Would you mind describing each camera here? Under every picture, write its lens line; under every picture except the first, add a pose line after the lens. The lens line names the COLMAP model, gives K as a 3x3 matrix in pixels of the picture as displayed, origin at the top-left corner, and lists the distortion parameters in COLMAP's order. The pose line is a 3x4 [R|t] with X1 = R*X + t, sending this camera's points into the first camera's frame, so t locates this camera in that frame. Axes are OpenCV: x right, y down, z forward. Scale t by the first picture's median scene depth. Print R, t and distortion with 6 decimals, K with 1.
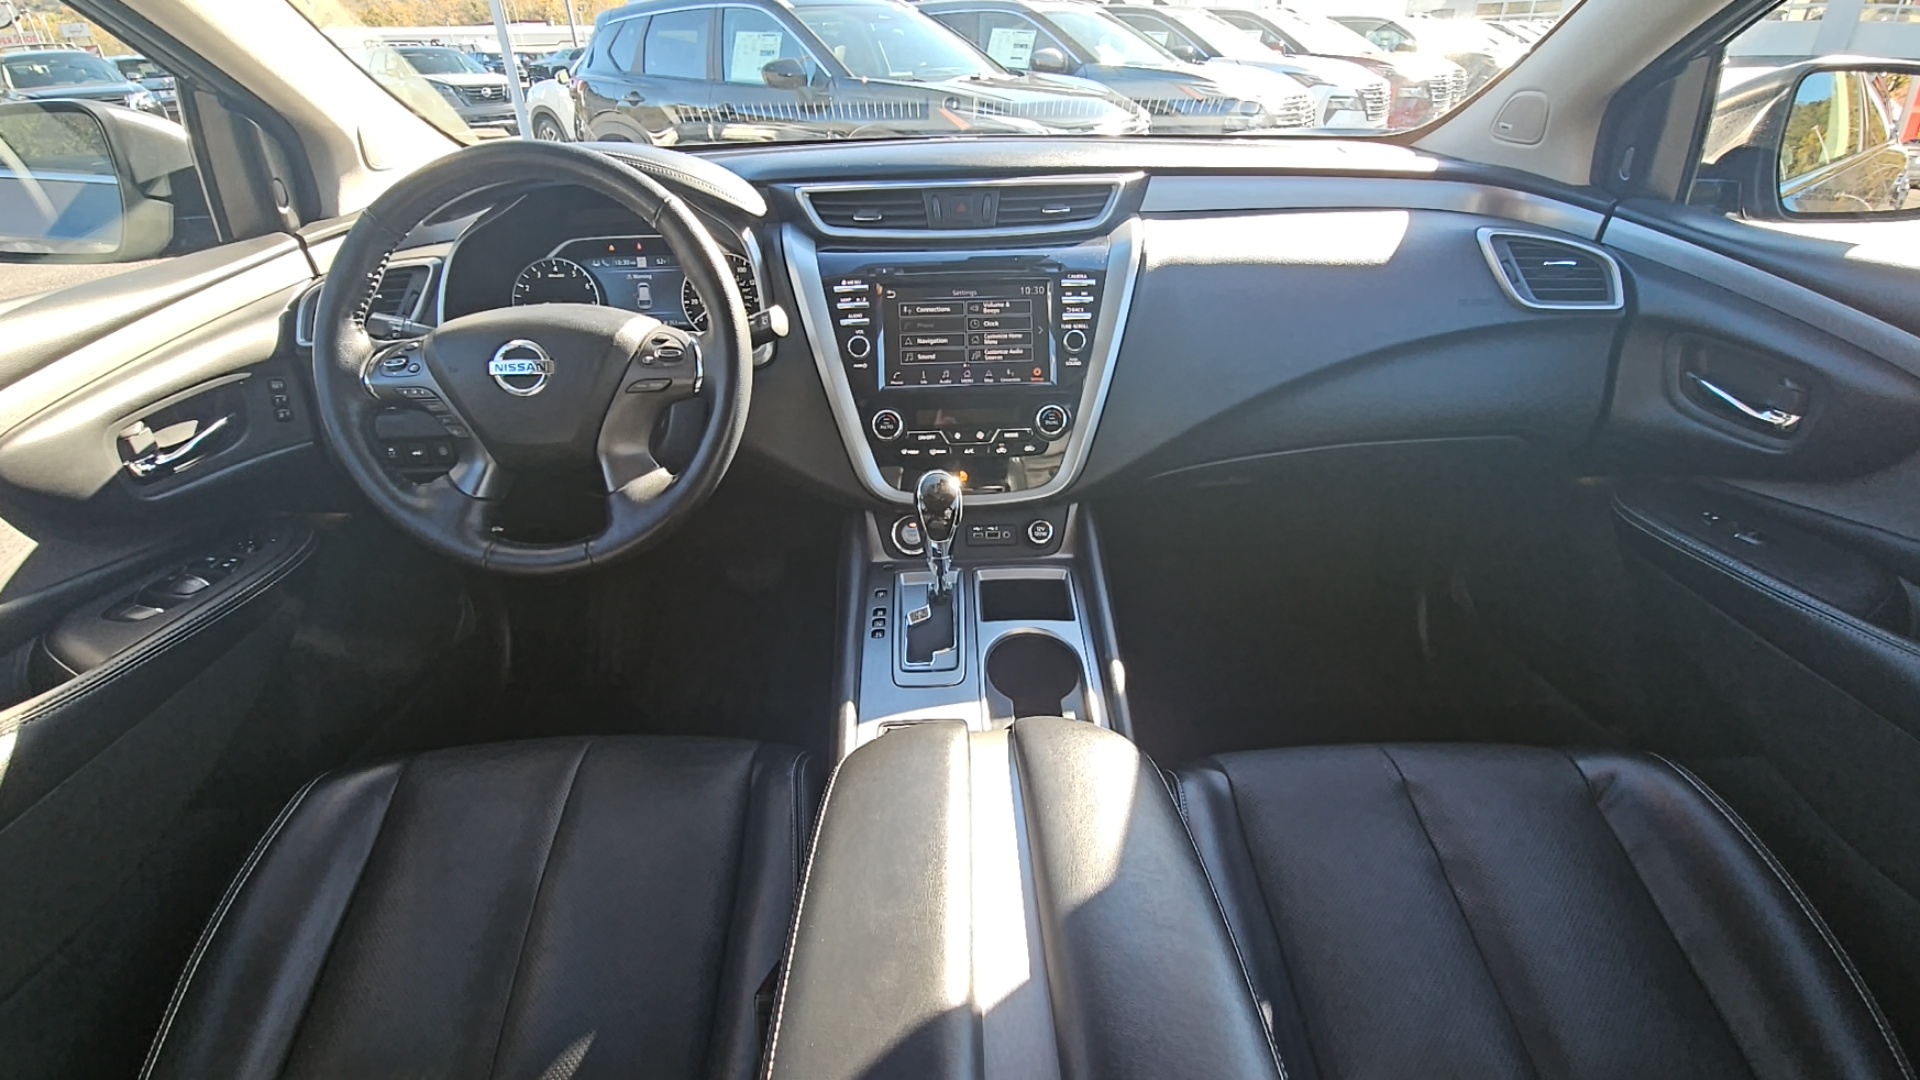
lens RADIAL K [[862.9, 0, 947.7], [0, 862.9, 528.8], [0, 0, 1]] dist [0.019923, -0.012282]
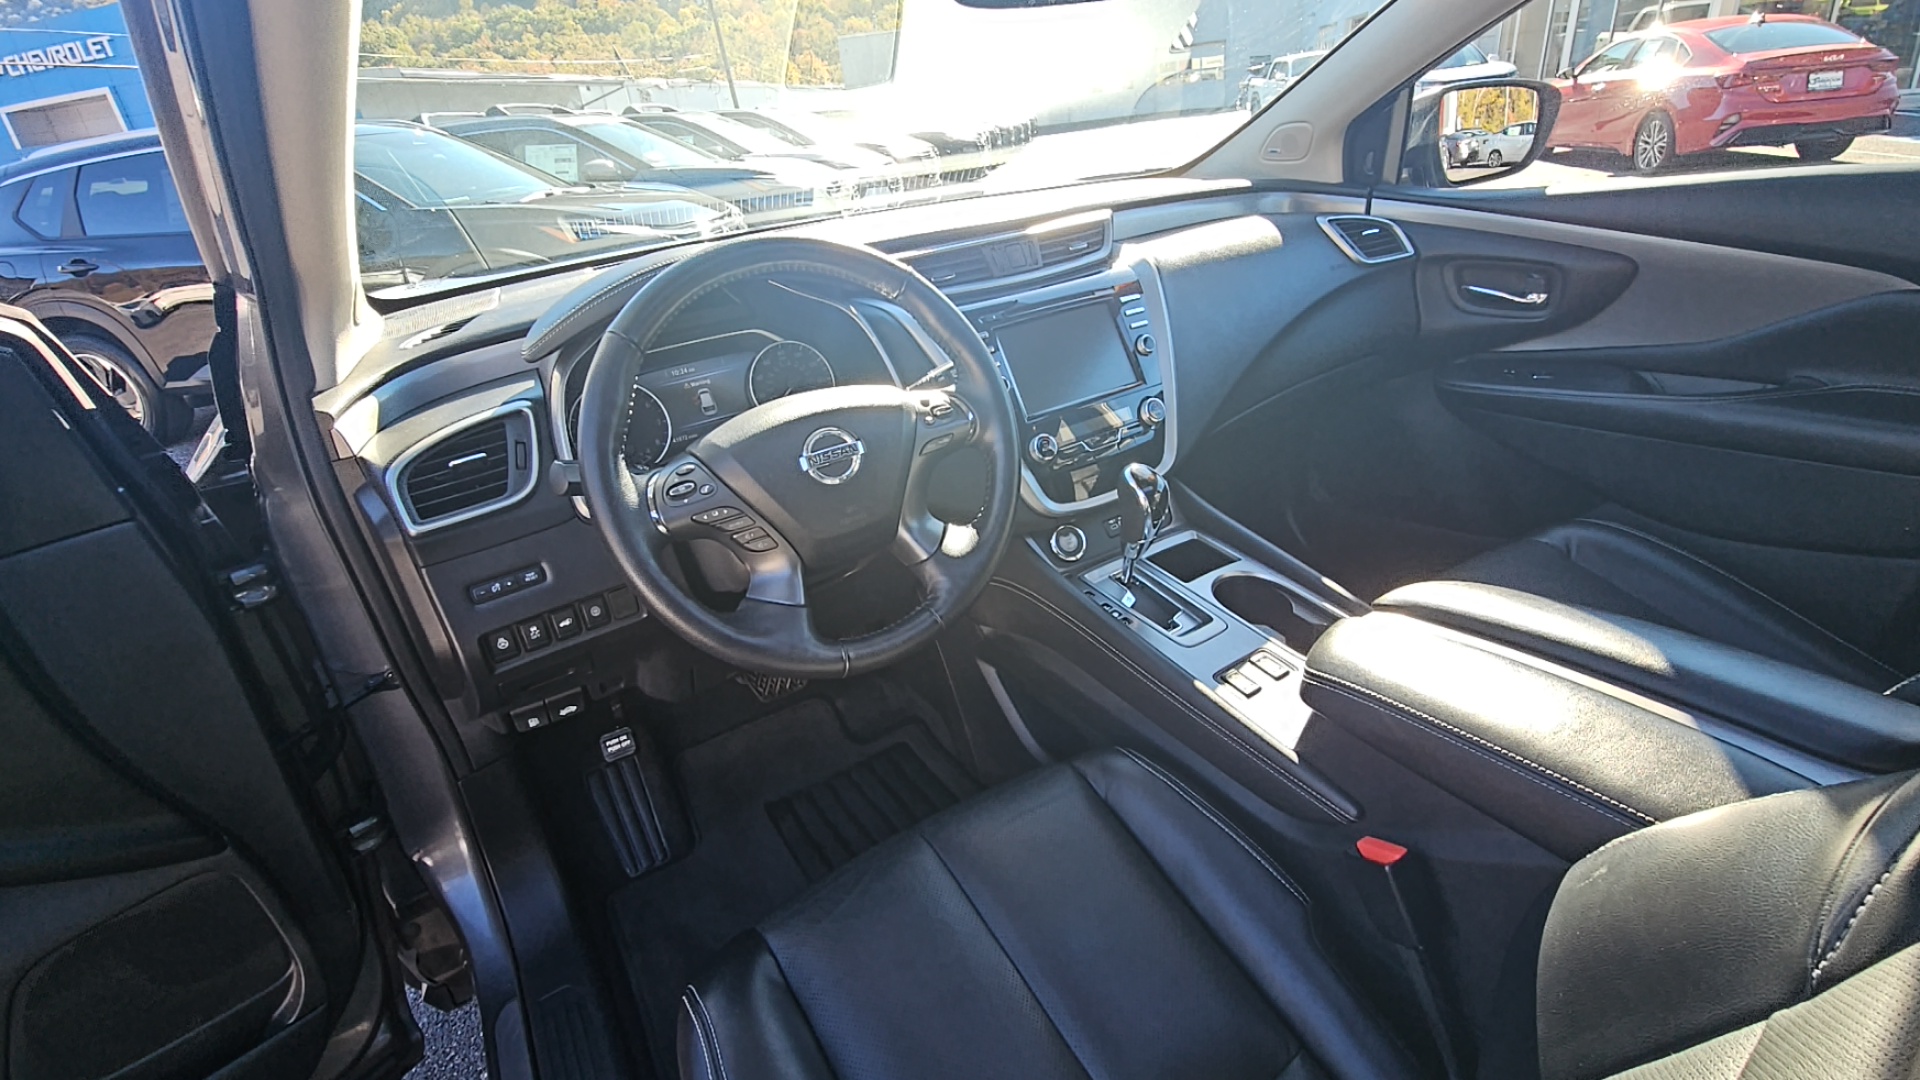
lens RADIAL K [[862.9, 0, 949.7], [0, 862.9, 540.3], [0, 0, 1]] dist [0.019923, -0.012282]
pose [[0.853070, -0.287182, 0.435658, -0.654152], [0.323059, 0.946338, -0.008771, -0.035989], [-0.409761, 0.148226, 0.900070, 0.071877]]
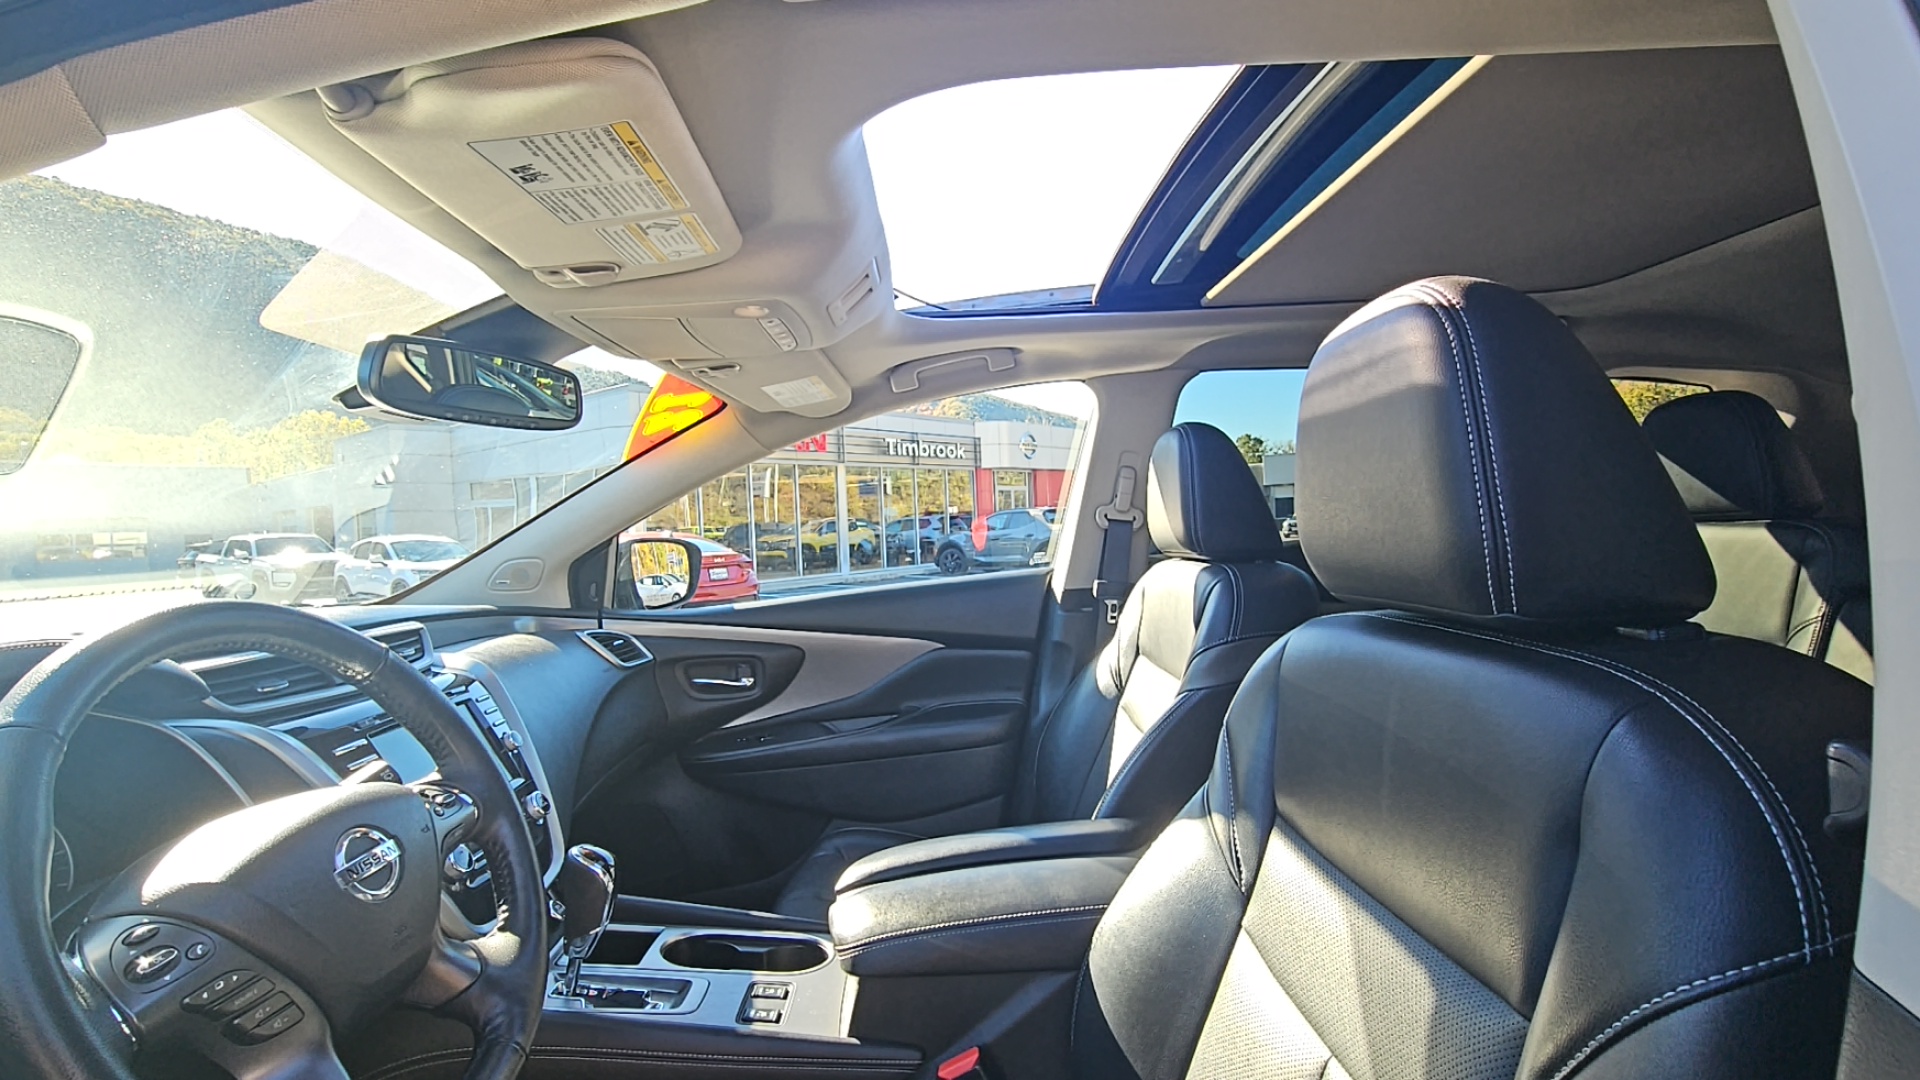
lens RADIAL K [[862.9, 0, 953.8], [0, 862.9, 527.6], [0, 0, 1]] dist [0.019923, -0.012282]
pose [[0.002024, 0.021577, 0.999765, -0.980314], [0.521403, 0.853088, -0.019467, -0.123335], [-0.853308, 0.521320, -0.009523, 0.341409]]
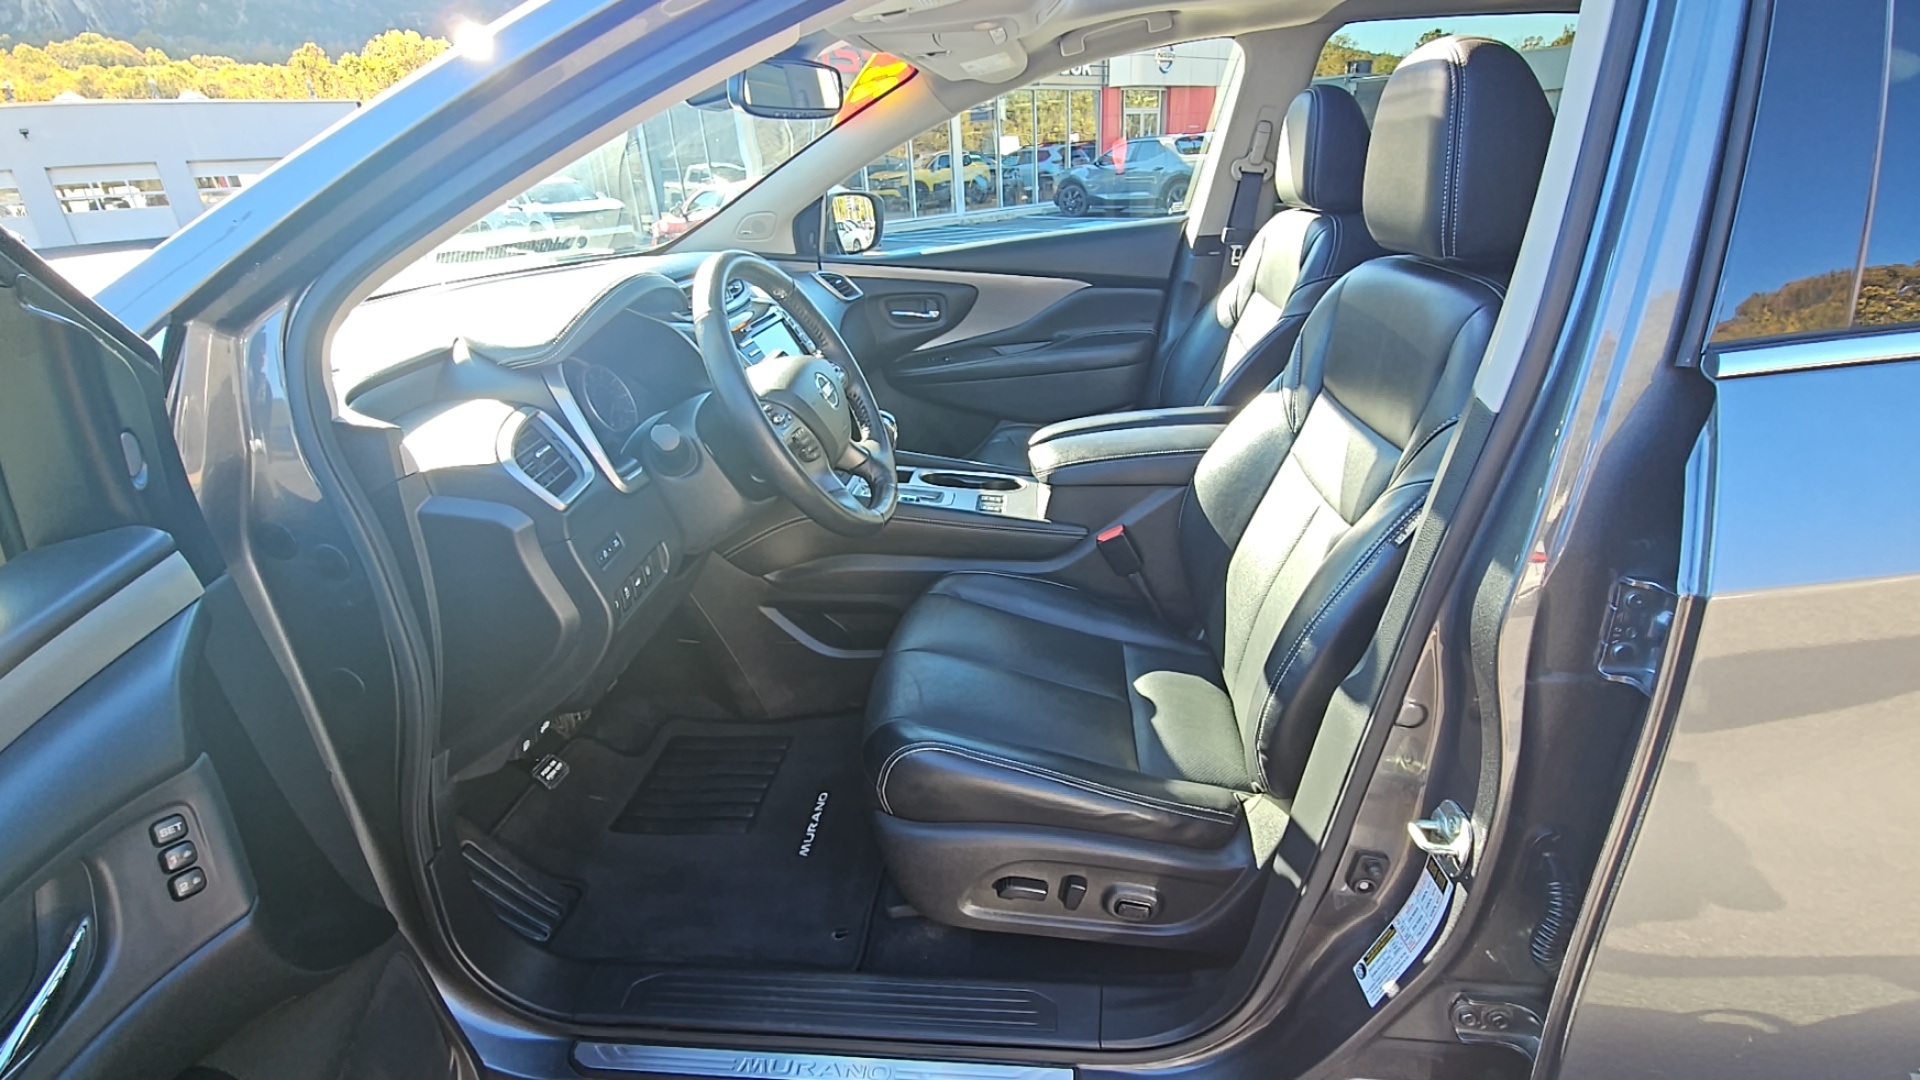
lens RADIAL K [[862.9, 0, 960.2], [0, 862.9, 532.3], [0, 0, 1]] dist [0.019923, -0.012282]
pose [[0.119945, -0.373983, 0.919646, -1.485714], [0.527007, 0.809028, 0.260264, -0.200288], [-0.841354, 0.453443, 0.294131, 0.389691]]
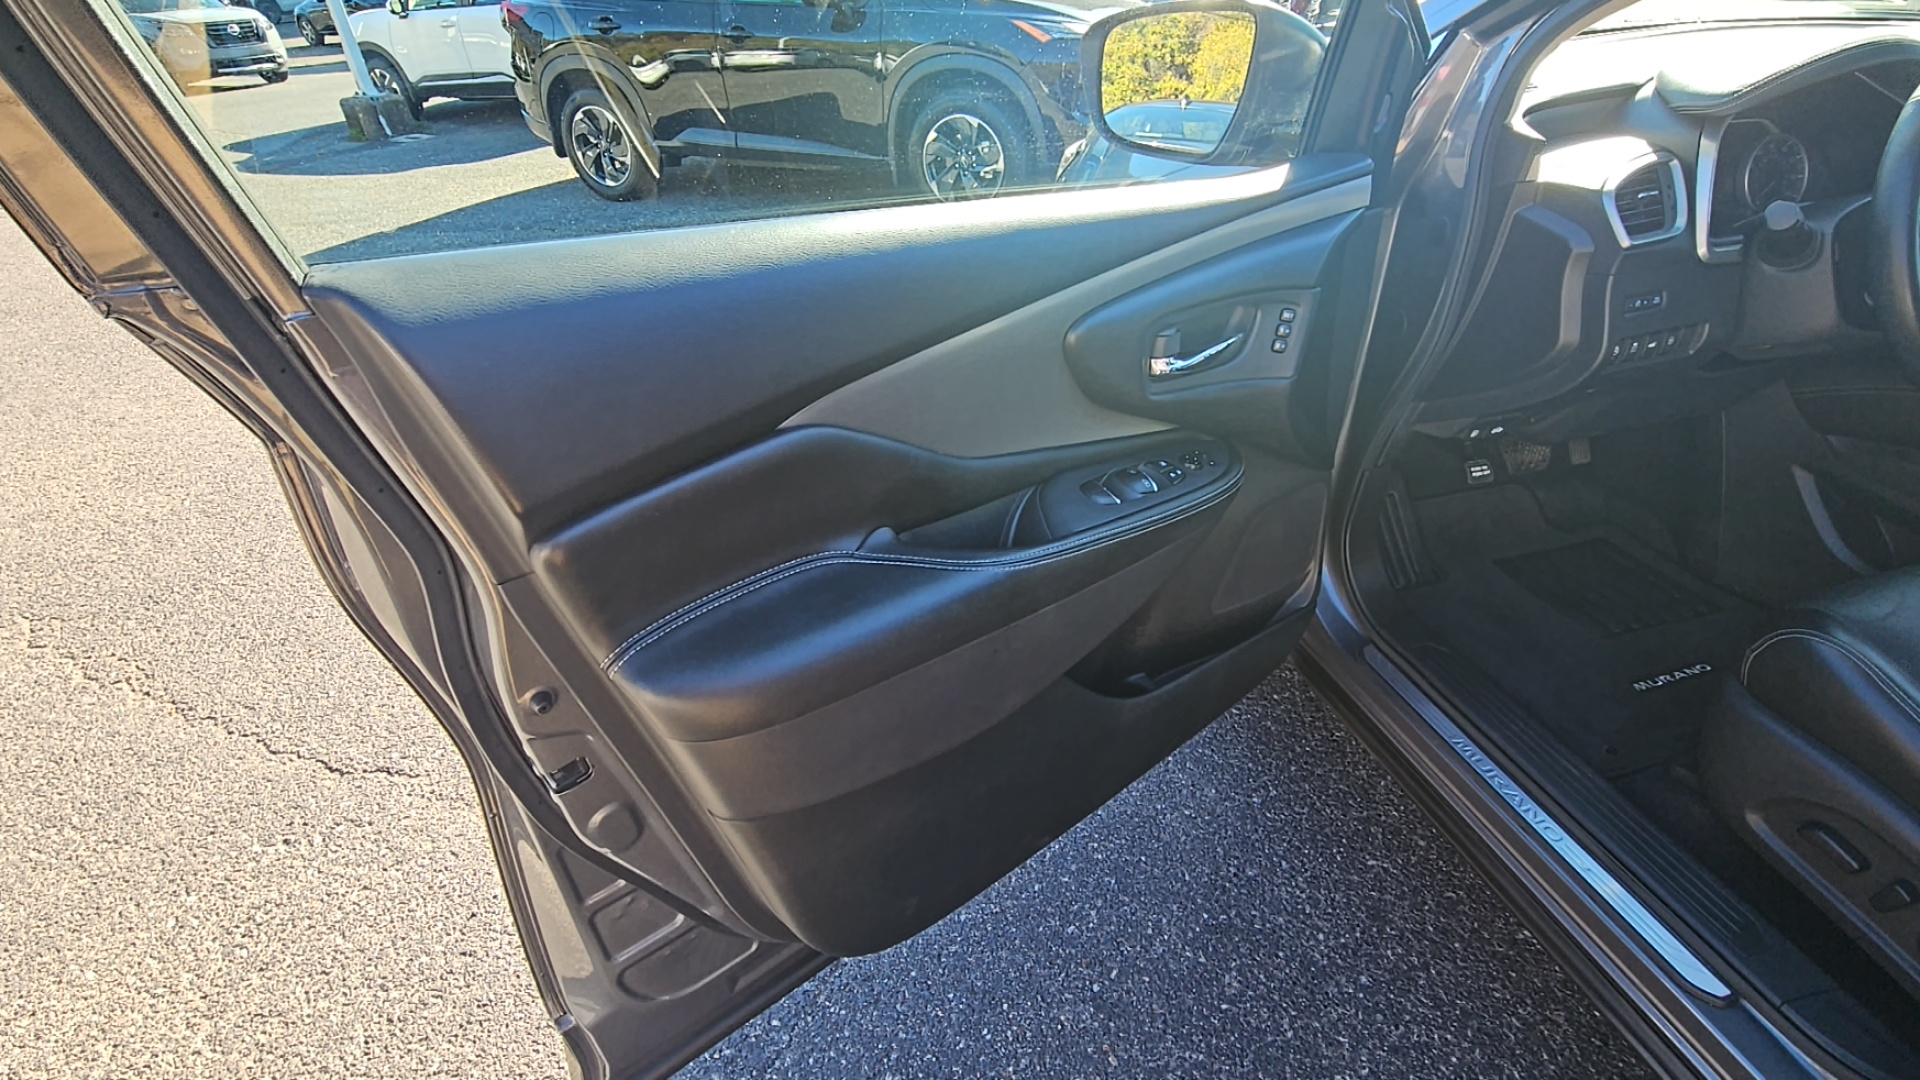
lens RADIAL K [[862.9, 0, 947.2], [0, 862.9, 546.5], [0, 0, 1]] dist [0.019923, -0.012282]
pose [[0.969134, -0.161192, 0.186539, -1.718148], [0.144034, 0.984278, 0.102231, -0.079708], [-0.200085, -0.072207, 0.977114, 0.128468]]
